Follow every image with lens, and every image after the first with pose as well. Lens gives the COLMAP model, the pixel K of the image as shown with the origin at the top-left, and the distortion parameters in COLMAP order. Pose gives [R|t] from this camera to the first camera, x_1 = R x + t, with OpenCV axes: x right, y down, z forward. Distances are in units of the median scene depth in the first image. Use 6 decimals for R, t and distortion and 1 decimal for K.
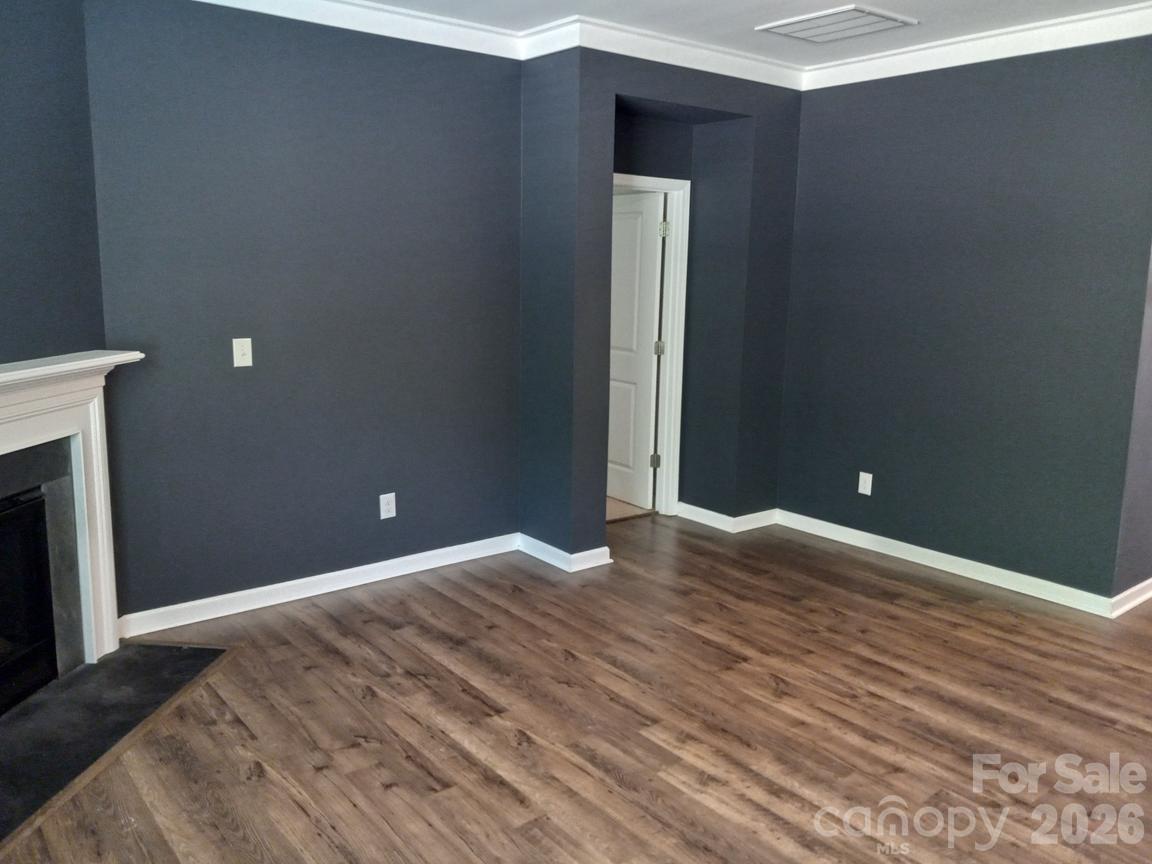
lens RADIAL K [[927.0, 0, 573.2], [0, 927.0, 412.3], [0, 0, 1]] dist [0.001465, -0.004969]
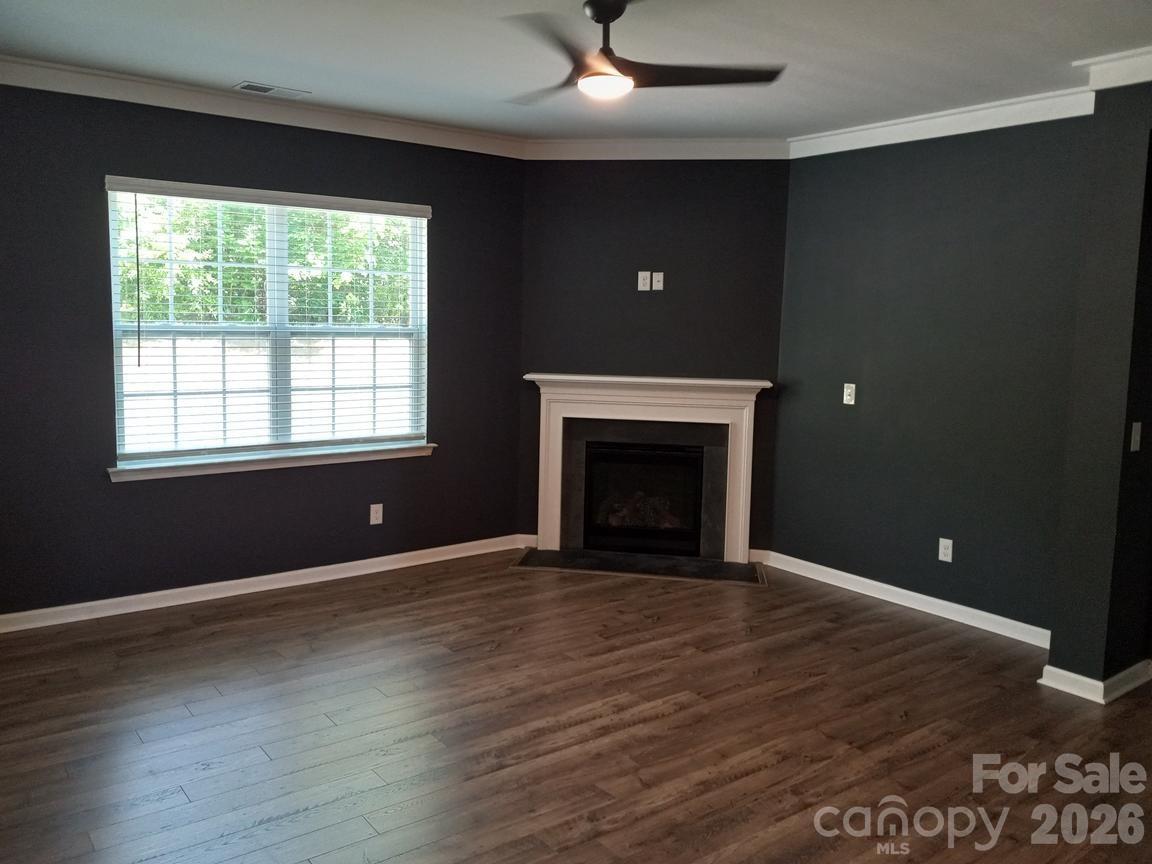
lens RADIAL K [[915.9, 0, 577.4], [0, 915.9, 414.1], [0, 0, 1]] dist [0.005140, -0.179281]
pose [[-0.027077, 0.089563, -0.995613, 1.205545], [-0.196490, 0.976071, 0.093149, -0.100177], [0.980132, 0.198150, -0.008831, 0.751959]]
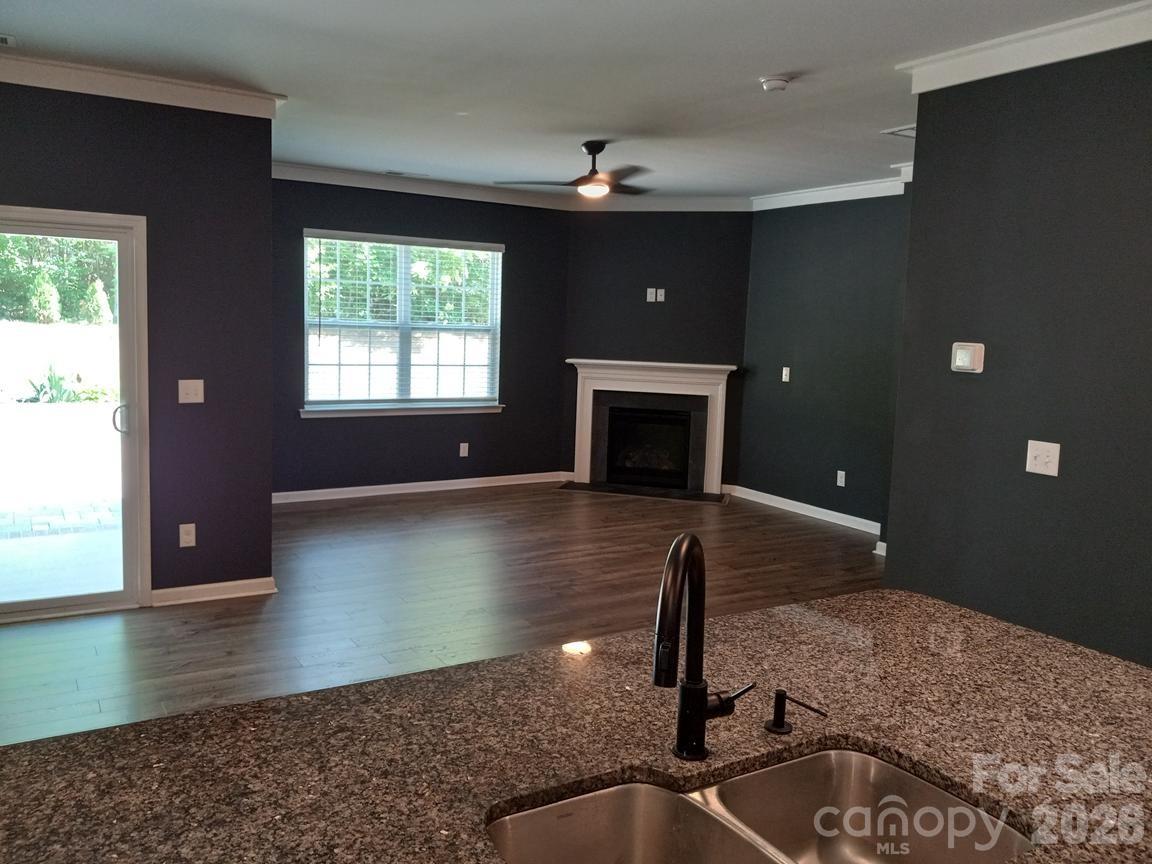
lens RADIAL K [[927.0, 0, 573.2], [0, 927.0, 412.3], [0, 0, 1]] dist [0.001465, -0.004969]
pose [[-0.129638, 0.077607, -0.988520, 2.010837], [-0.206154, 0.973038, 0.103427, -0.116785], [0.969894, 0.217195, -0.110143, 0.956760]]
